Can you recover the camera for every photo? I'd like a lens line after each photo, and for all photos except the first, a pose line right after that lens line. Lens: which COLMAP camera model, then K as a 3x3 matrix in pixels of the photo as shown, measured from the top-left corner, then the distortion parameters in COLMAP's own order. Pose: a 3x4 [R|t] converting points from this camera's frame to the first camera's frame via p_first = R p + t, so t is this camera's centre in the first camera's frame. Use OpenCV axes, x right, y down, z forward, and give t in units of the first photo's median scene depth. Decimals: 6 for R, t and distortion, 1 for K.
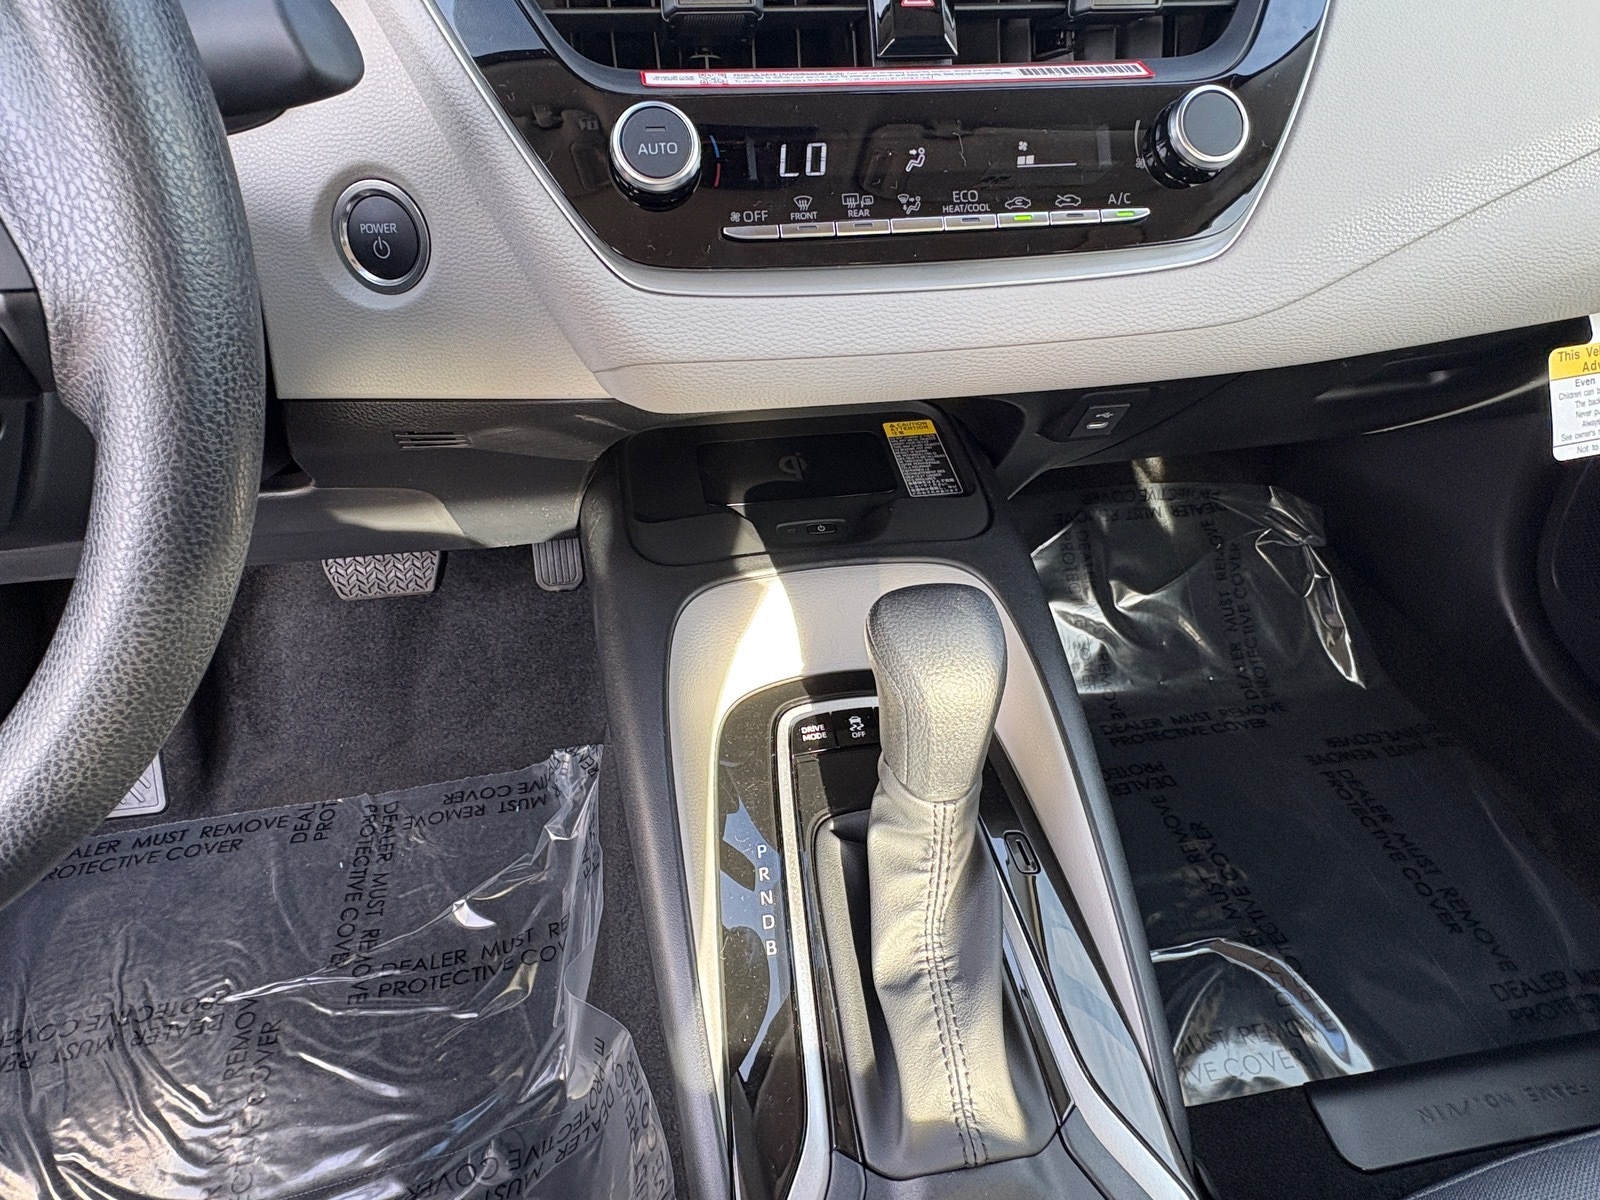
lens RADIAL K [[911.0, 0, 773.9], [0, 911.0, 601.4], [0, 0, 1]] dist [0.005433, 0.001490]
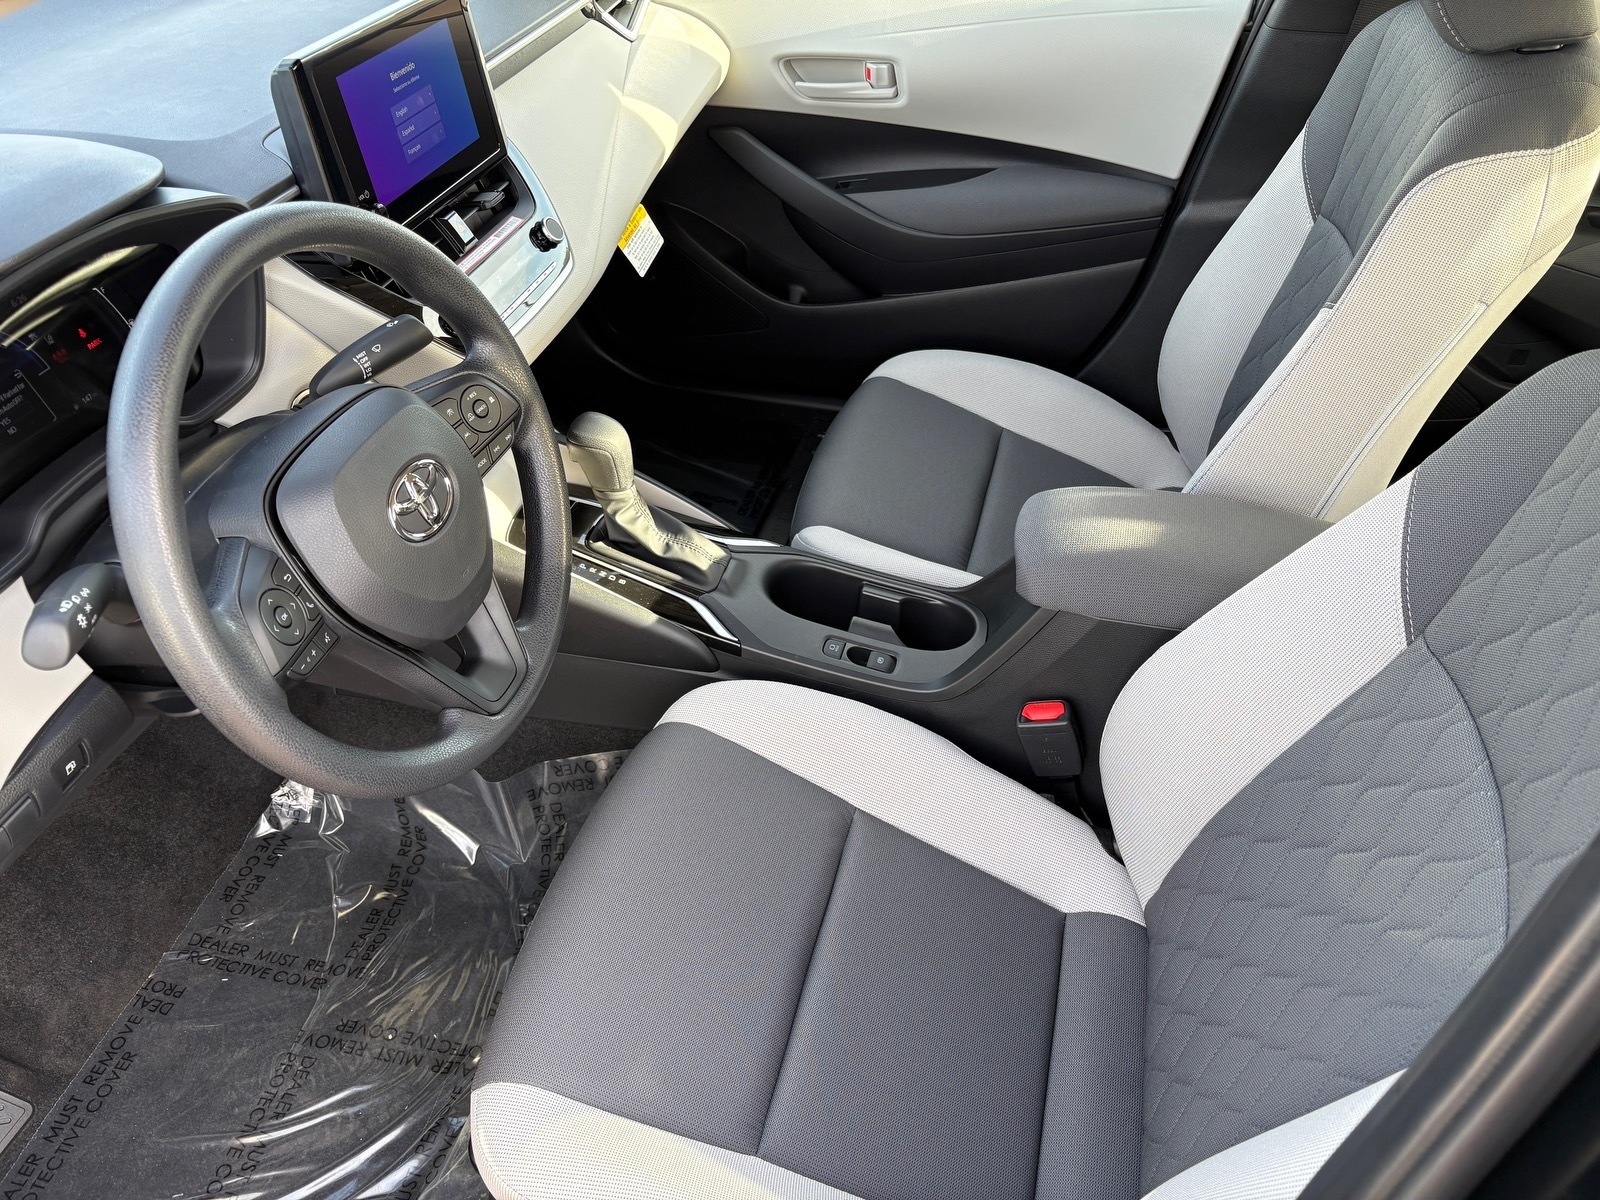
lens RADIAL K [[1212.8, 0, 811.3], [0, 1212.8, 600.8], [0, 0, 1]] dist [0.031230, -0.036540]
pose [[0.404027, -0.582363, 0.705419, -2.542004], [0.566205, 0.764892, 0.307168, -0.340747], [-0.718452, 0.275308, 0.638773, -1.683765]]
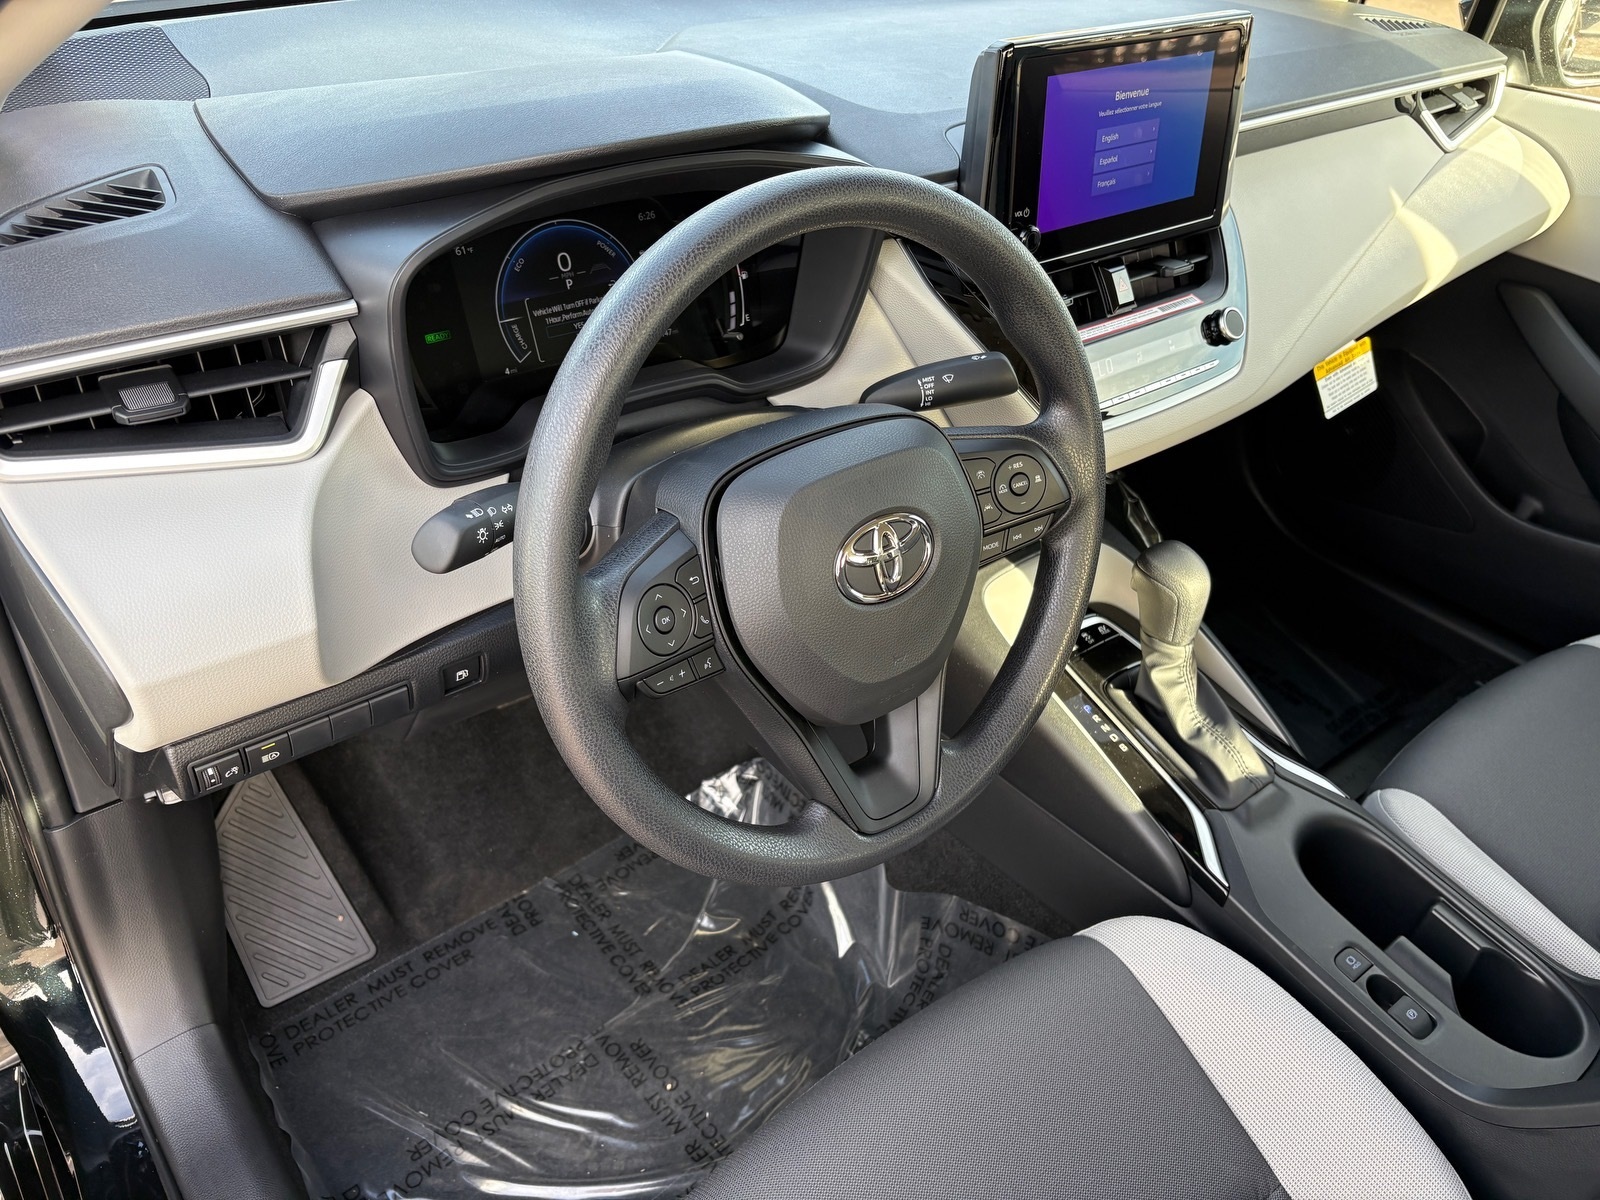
lens RADIAL K [[1212.8, 0, 801.4], [0, 1212.8, 605.5], [0, 0, 1]] dist [0.031230, -0.036540]
pose [[0.876219, -0.247185, 0.413690, -1.938405], [0.256393, 0.965970, 0.034124, -0.208938], [-0.408047, 0.076167, 0.909778, -1.318323]]
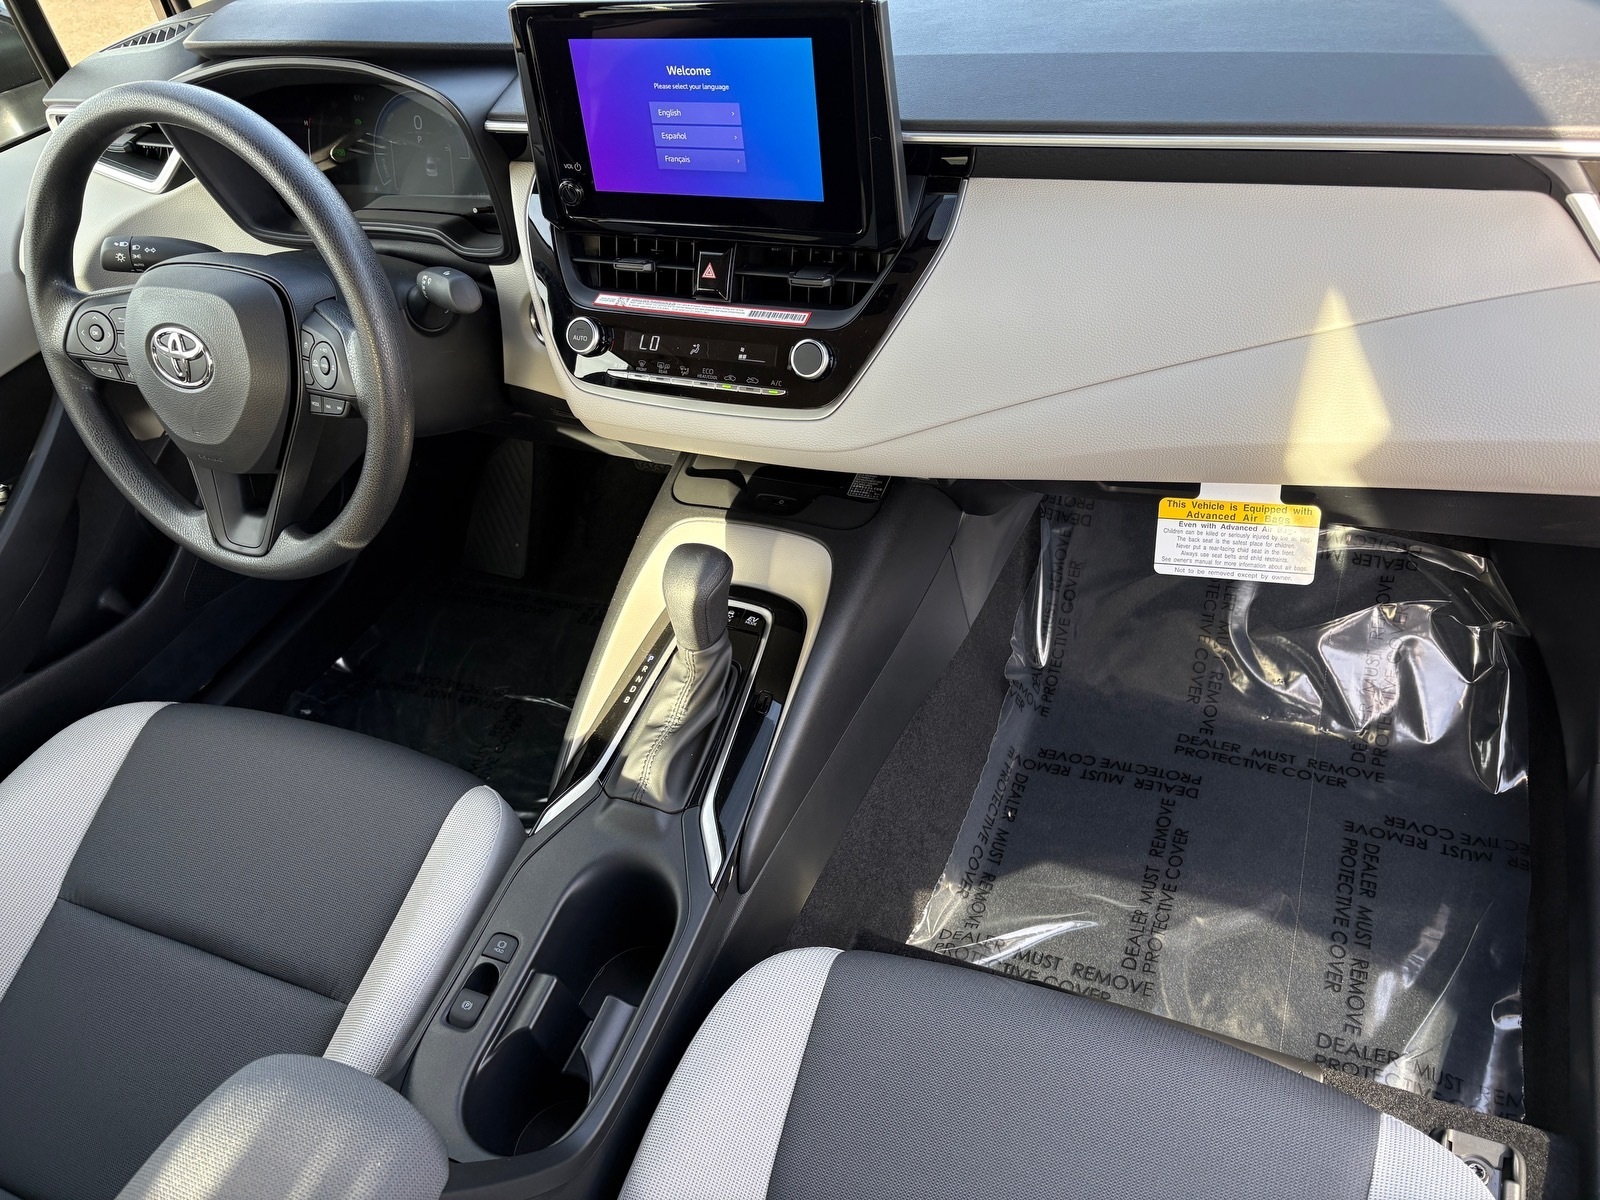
lens RADIAL K [[1212.8, 0, 801.7], [0, 1212.8, 613.4], [0, 0, 1]] dist [0.031230, -0.036540]
pose [[0.839826, 0.270124, -0.470876, 1.875501], [-0.222553, 0.962486, 0.155211, -0.380915], [0.495138, -0.025555, 0.868438, -1.379930]]
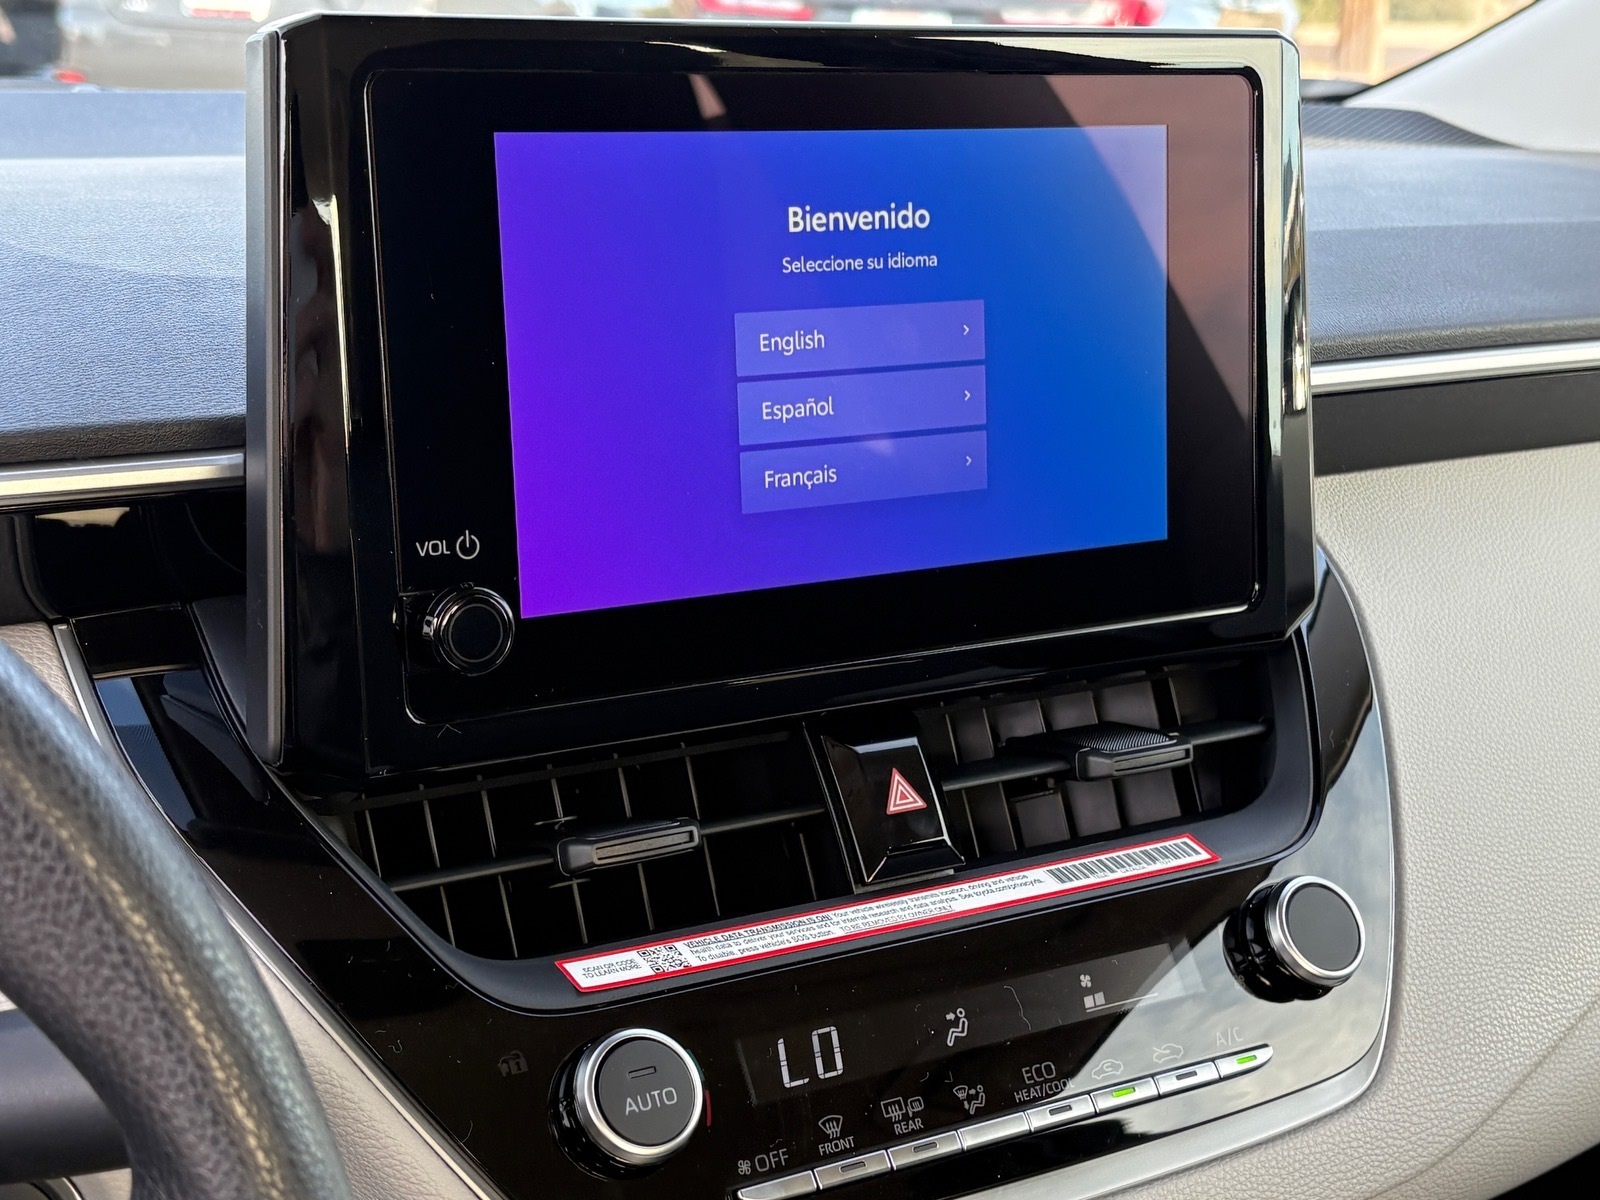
lens RADIAL K [[2425.0, 0, 799.5], [0, 2425.0, 599.8], [0, 0, 1]] dist [0.108001, 0.000000]
pose [[0.925189, -0.071864, 0.372639, -0.588492], [0.211088, 0.913448, -0.347929, -0.172304], [-0.315383, 0.400560, 0.860282, -0.618999]]
